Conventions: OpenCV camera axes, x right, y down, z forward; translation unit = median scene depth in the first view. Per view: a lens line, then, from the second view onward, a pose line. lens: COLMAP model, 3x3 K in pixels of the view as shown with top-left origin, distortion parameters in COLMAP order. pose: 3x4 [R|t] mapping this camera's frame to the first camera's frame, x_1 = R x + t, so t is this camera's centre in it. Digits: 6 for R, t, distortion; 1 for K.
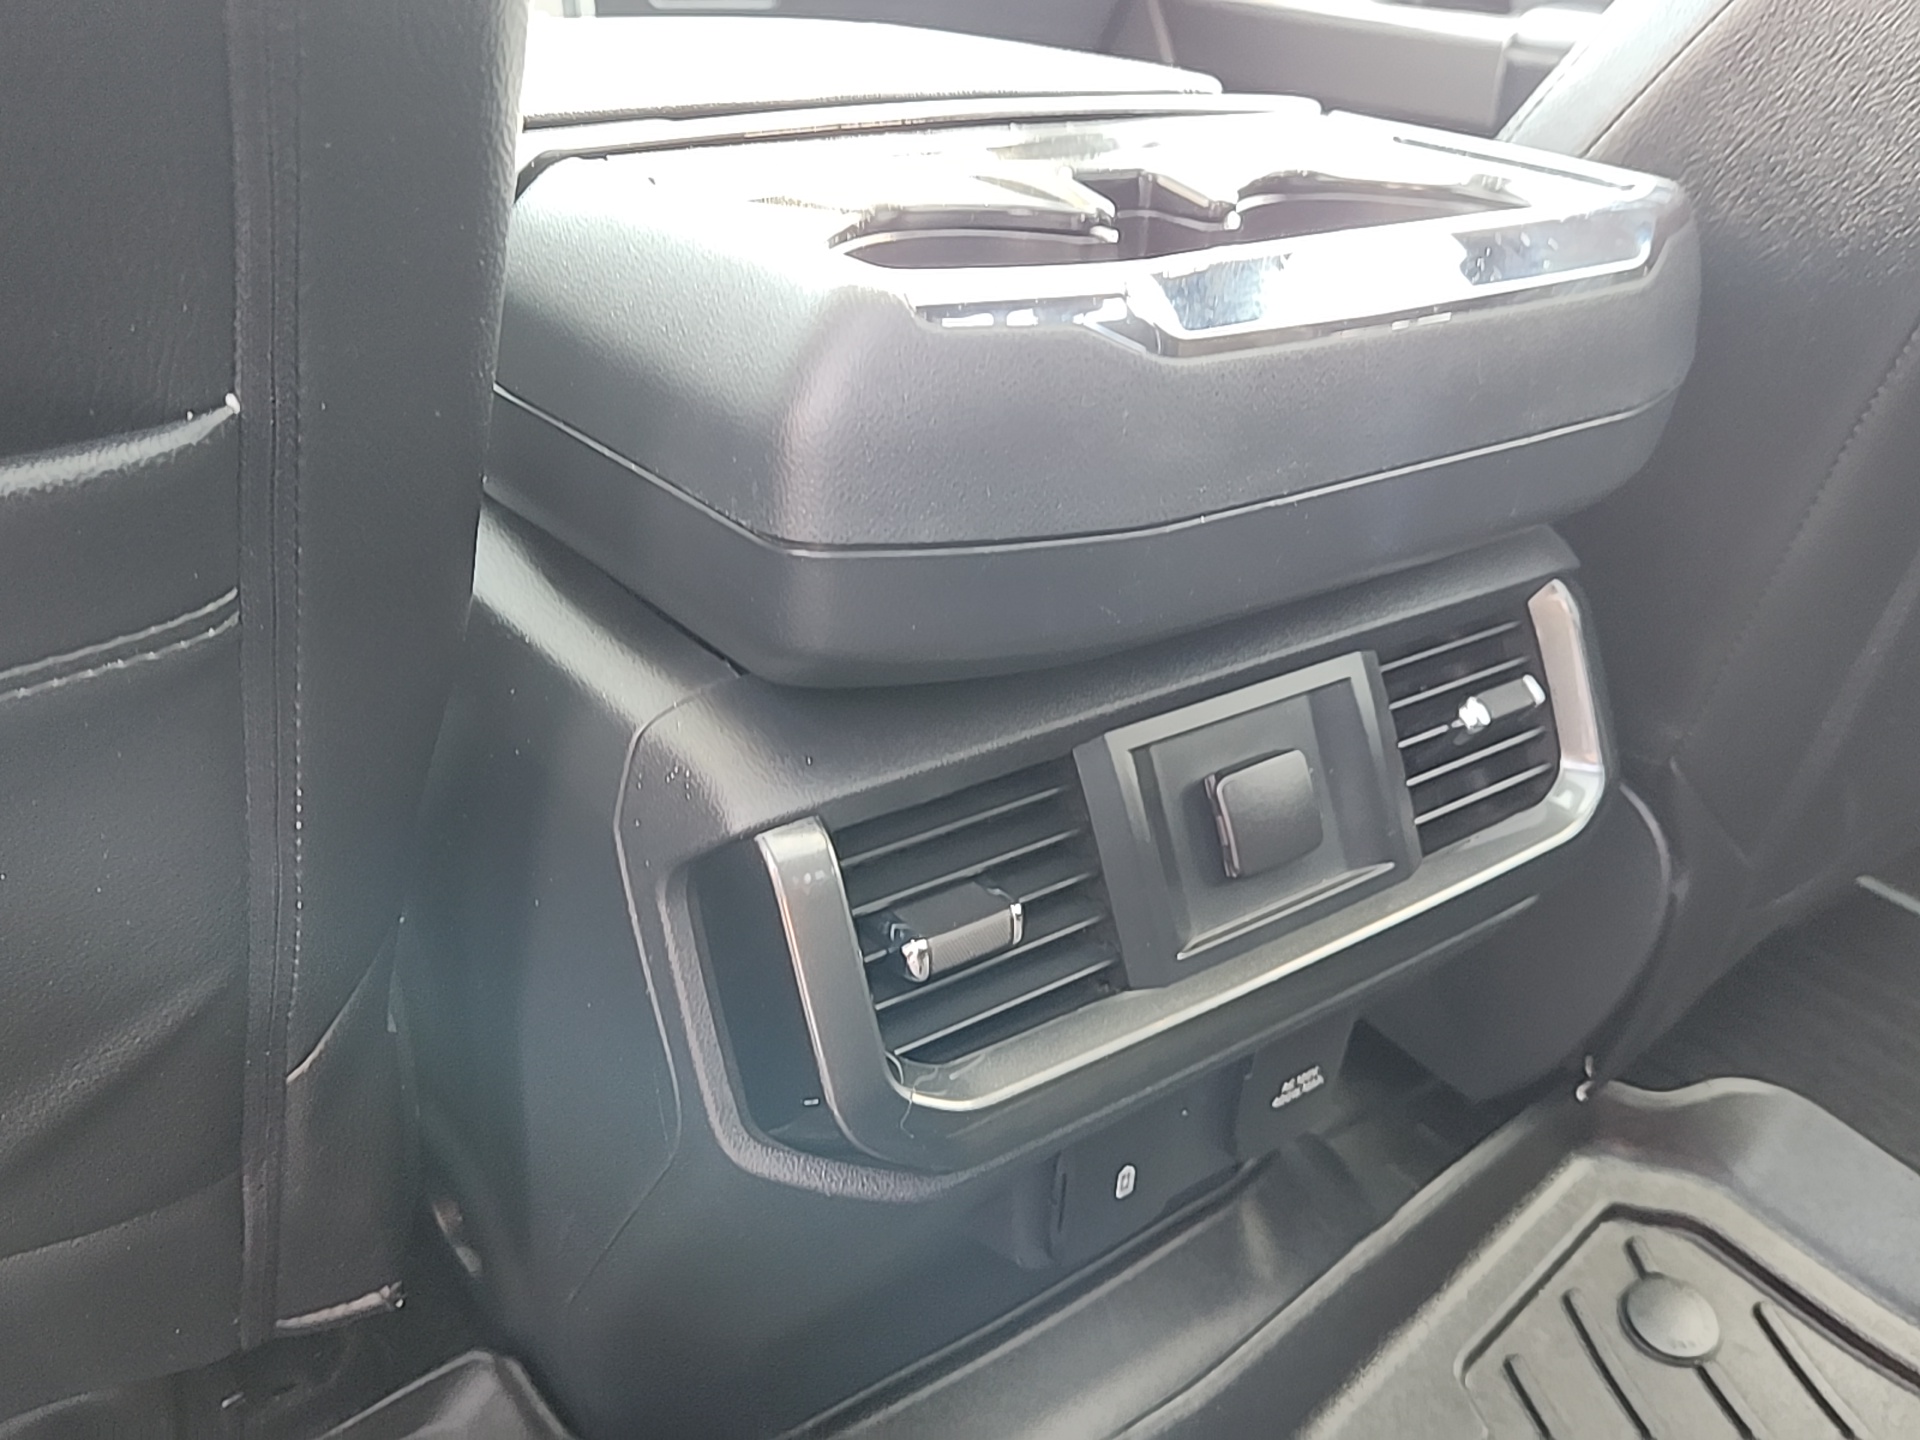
lens RADIAL K [[1690.1, 0, 872.9], [0, 1690.1, 724.8], [0, 0, 1]] dist [0.091210, -0.154294]
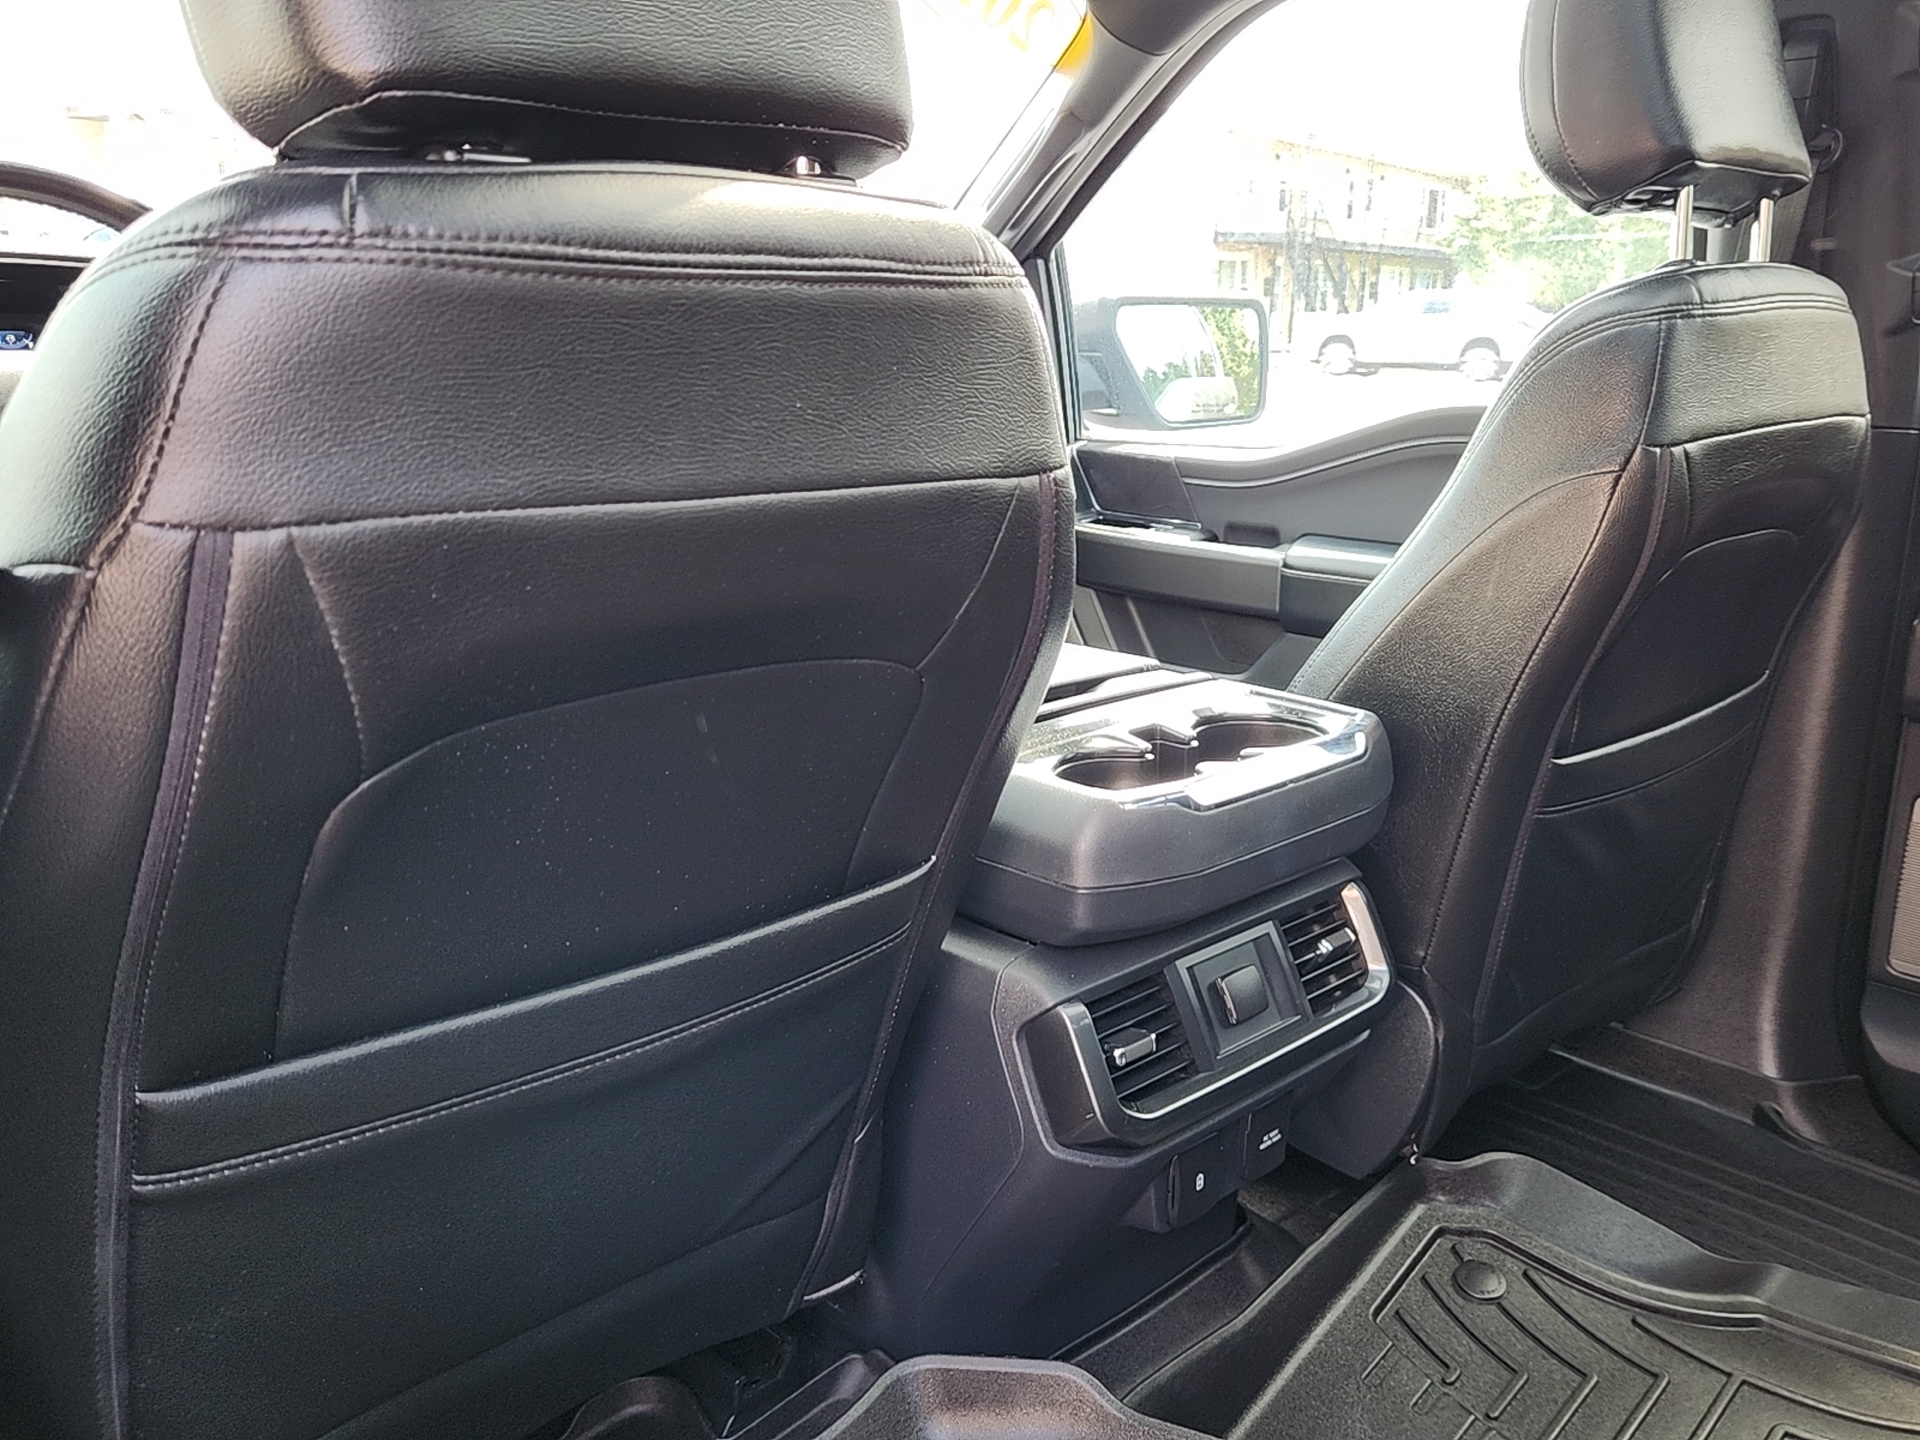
lens RADIAL K [[1690.1, 0, 872.9], [0, 1690.1, 724.8], [0, 0, 1]] dist [0.091210, -0.154294]
pose [[0.992116, -0.075515, 0.100019, -0.424153], [0.094834, 0.974109, -0.205229, 0.111377], [-0.081931, 0.213096, 0.973590, -1.149991]]
